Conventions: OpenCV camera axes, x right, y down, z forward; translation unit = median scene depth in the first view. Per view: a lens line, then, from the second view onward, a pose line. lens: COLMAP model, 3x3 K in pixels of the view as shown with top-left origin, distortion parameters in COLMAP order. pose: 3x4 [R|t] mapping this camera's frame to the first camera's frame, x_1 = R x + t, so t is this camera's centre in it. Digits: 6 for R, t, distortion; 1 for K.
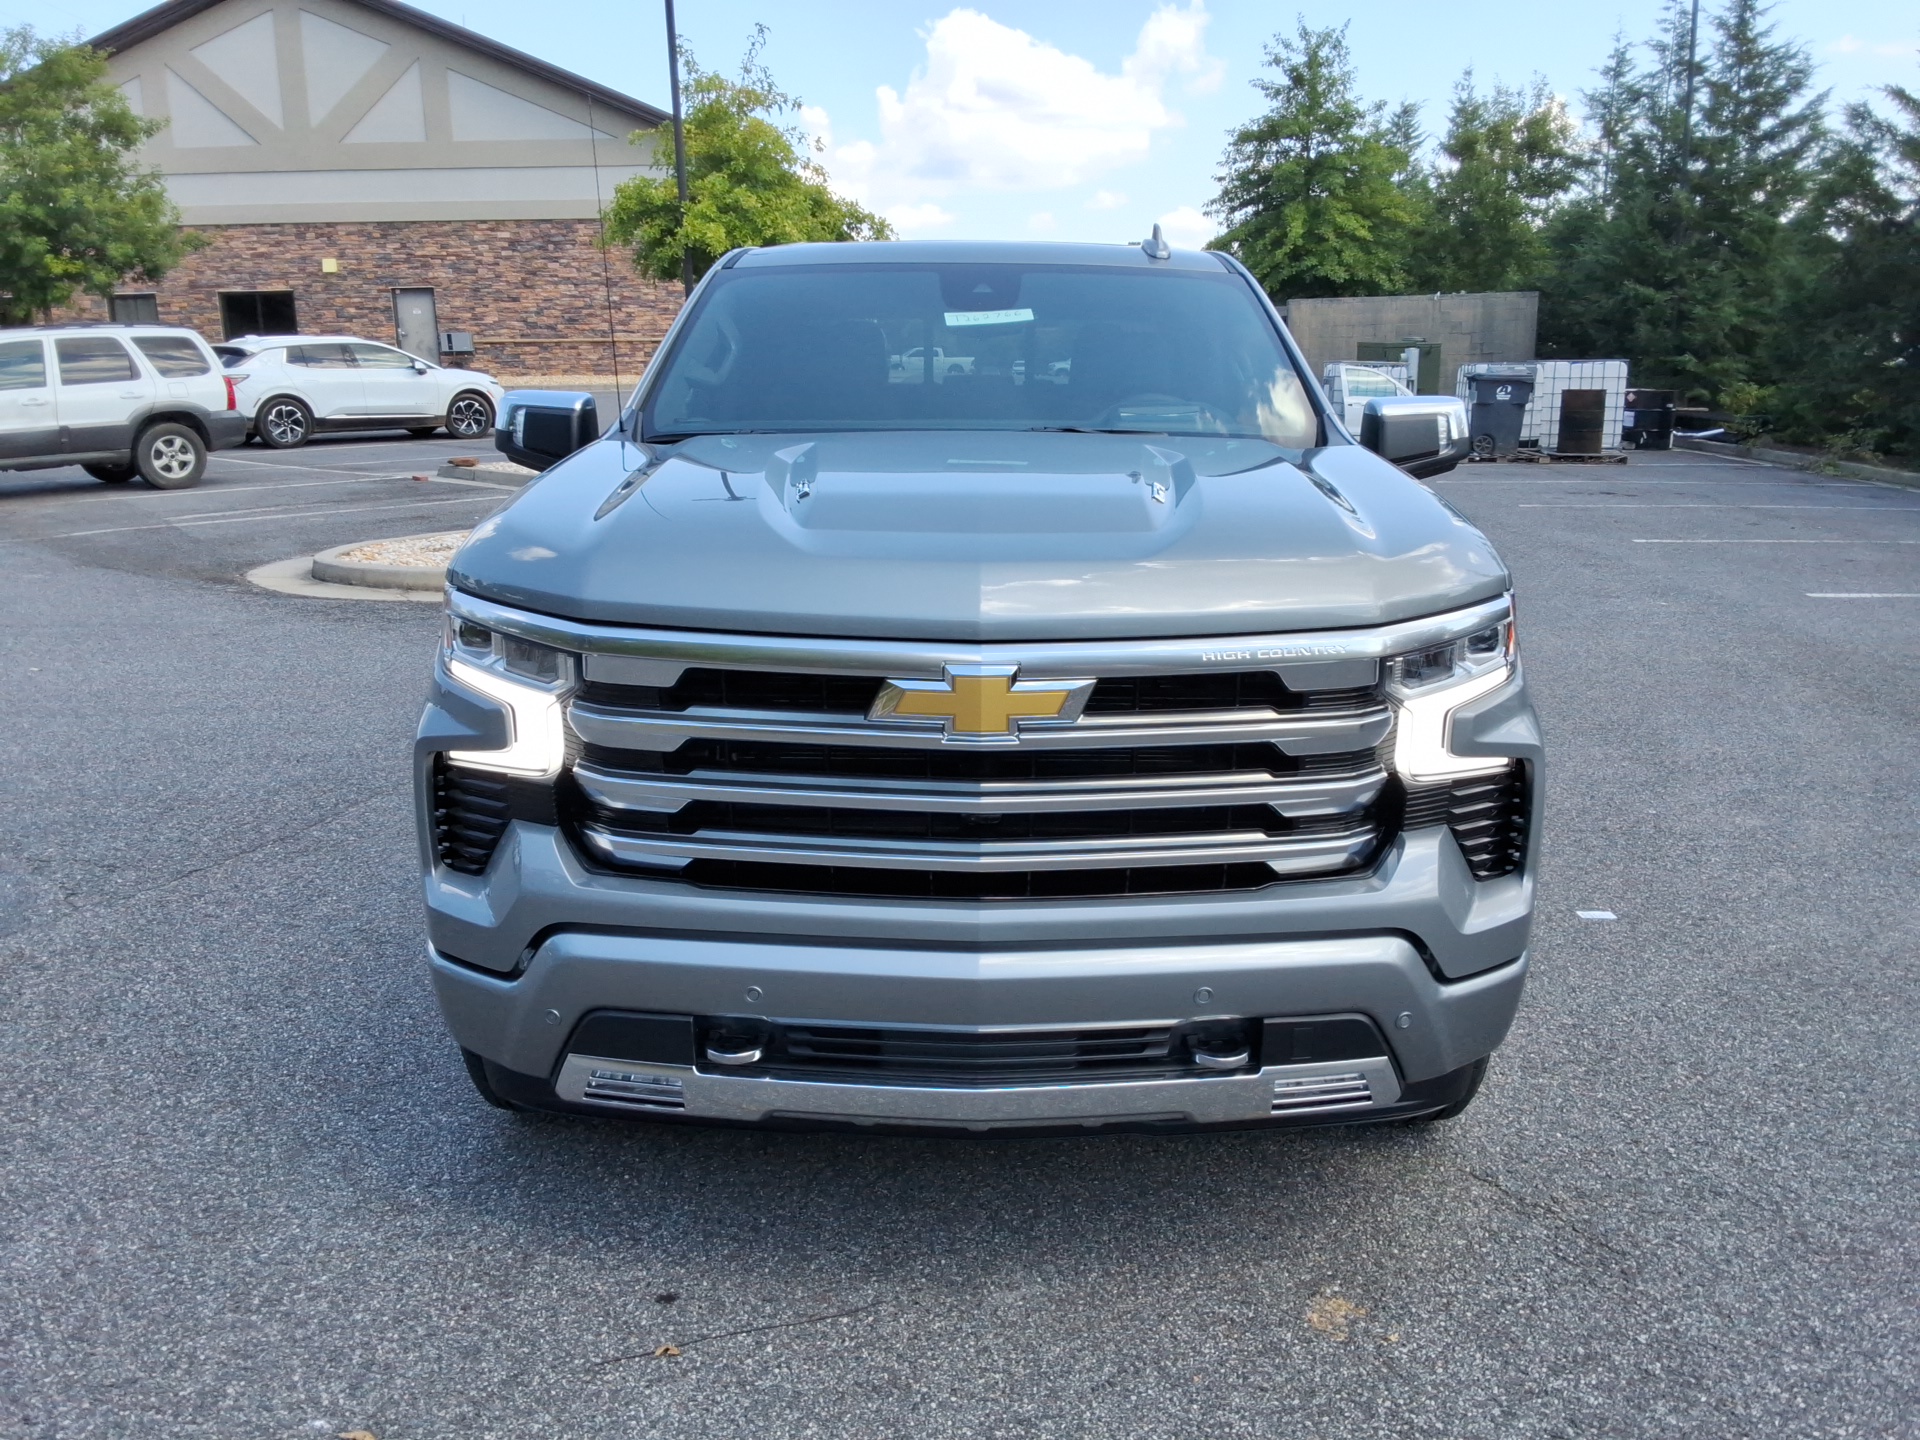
lens RADIAL K [[1534.9, 0, 974.2], [0, 1534.9, 698.4], [0, 0, 1]] dist [0.127501, -0.200002]
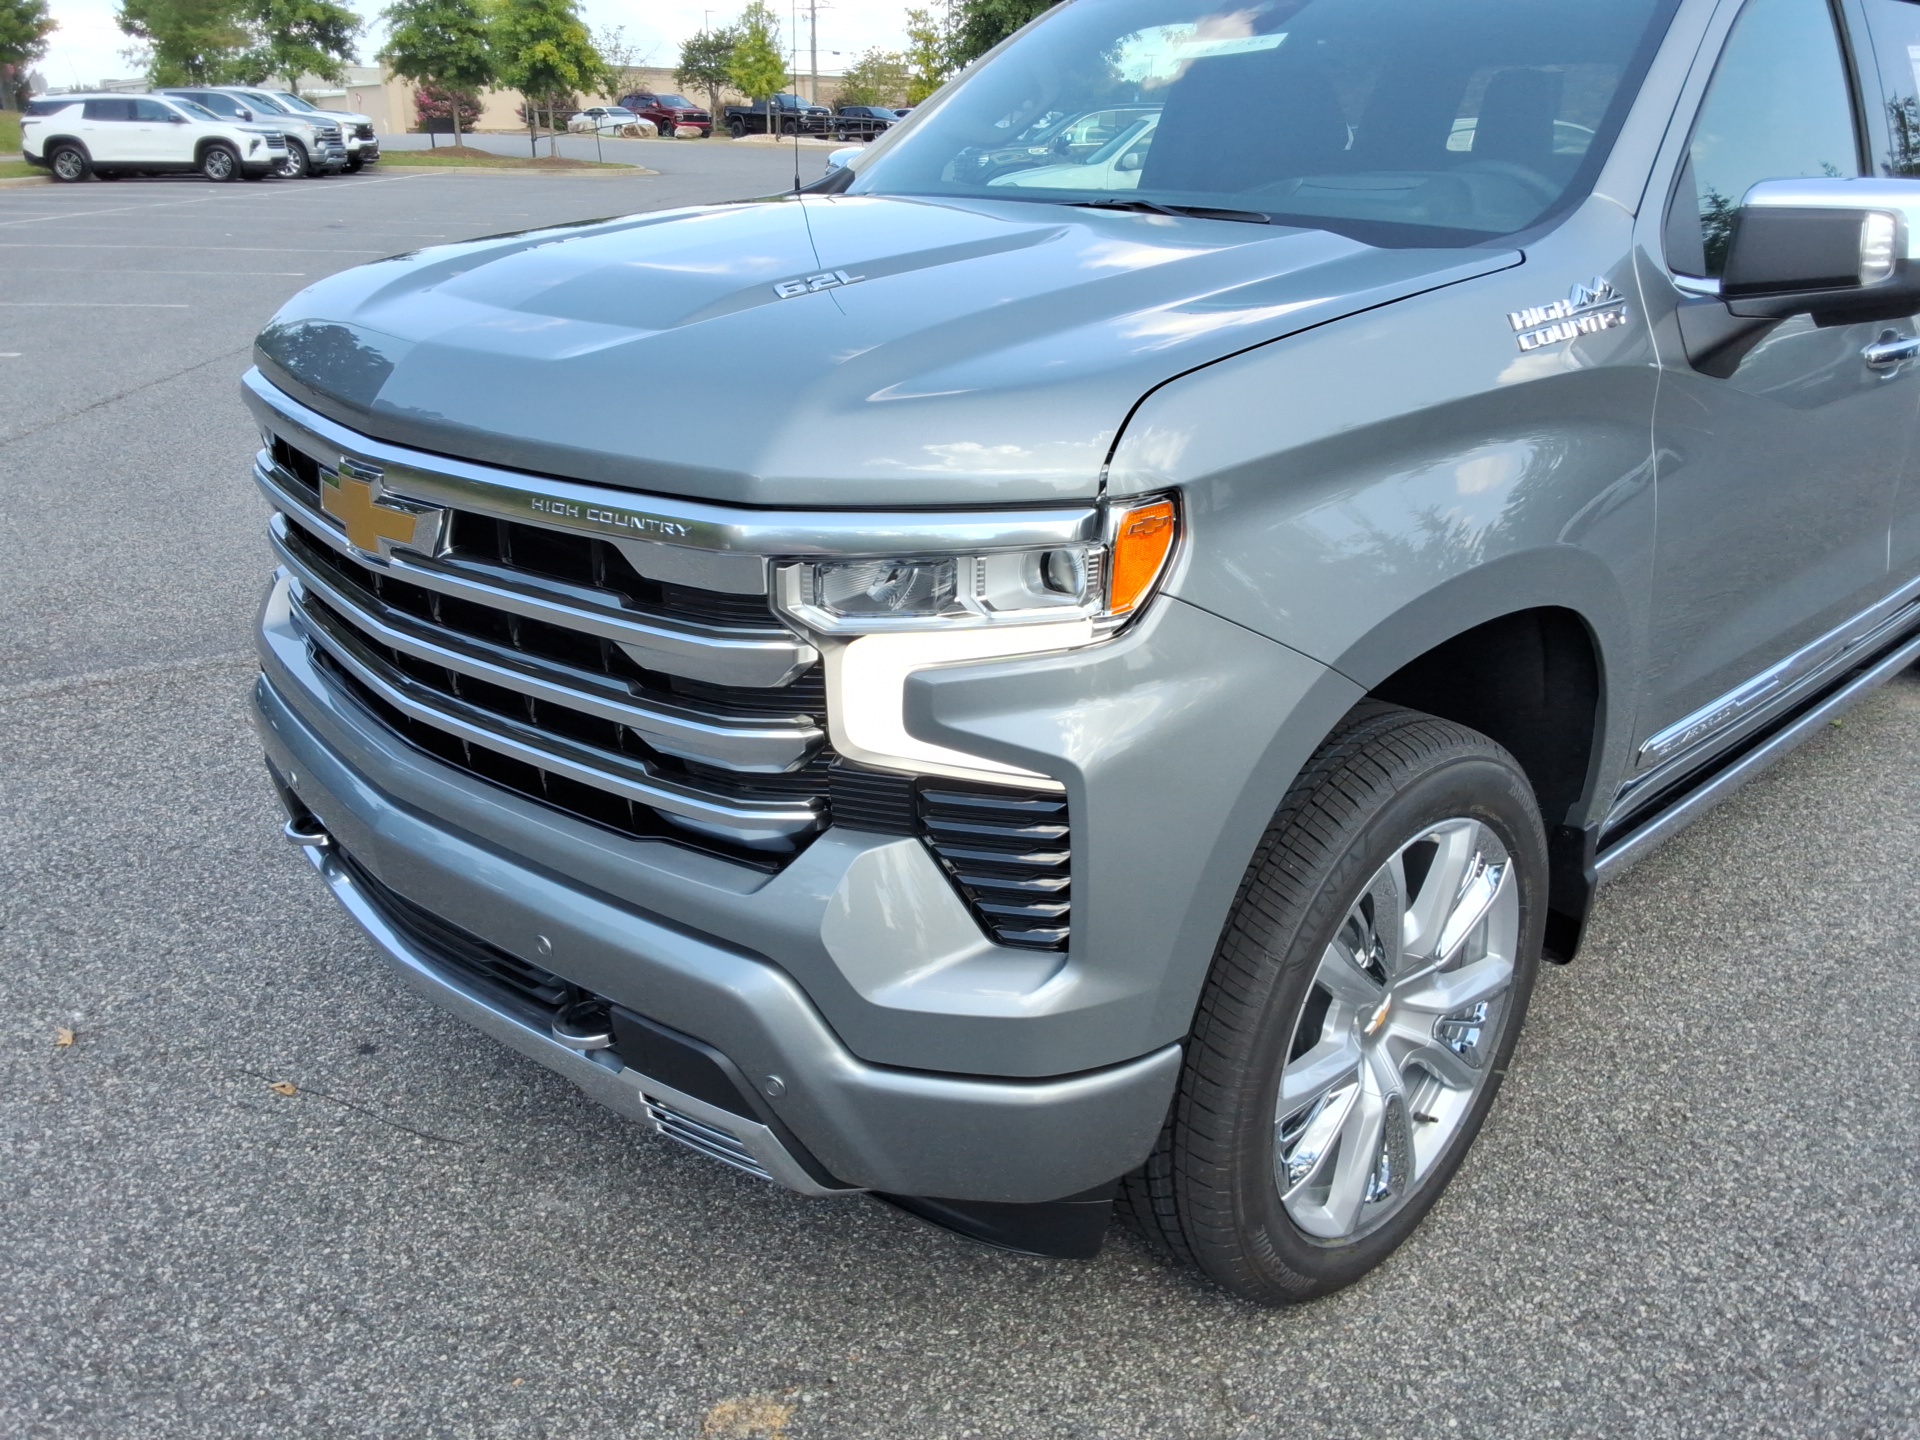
lens RADIAL K [[1565.1, 0, 981.4], [0, 1565.1, 698.5], [0, 0, 1]] dist [0.133838, -0.226468]
pose [[0.707746, 0.250045, -0.660736, 0.729345], [-0.165838, 0.967938, 0.188664, -0.101242], [0.686726, -0.023951, 0.726522, 0.535715]]
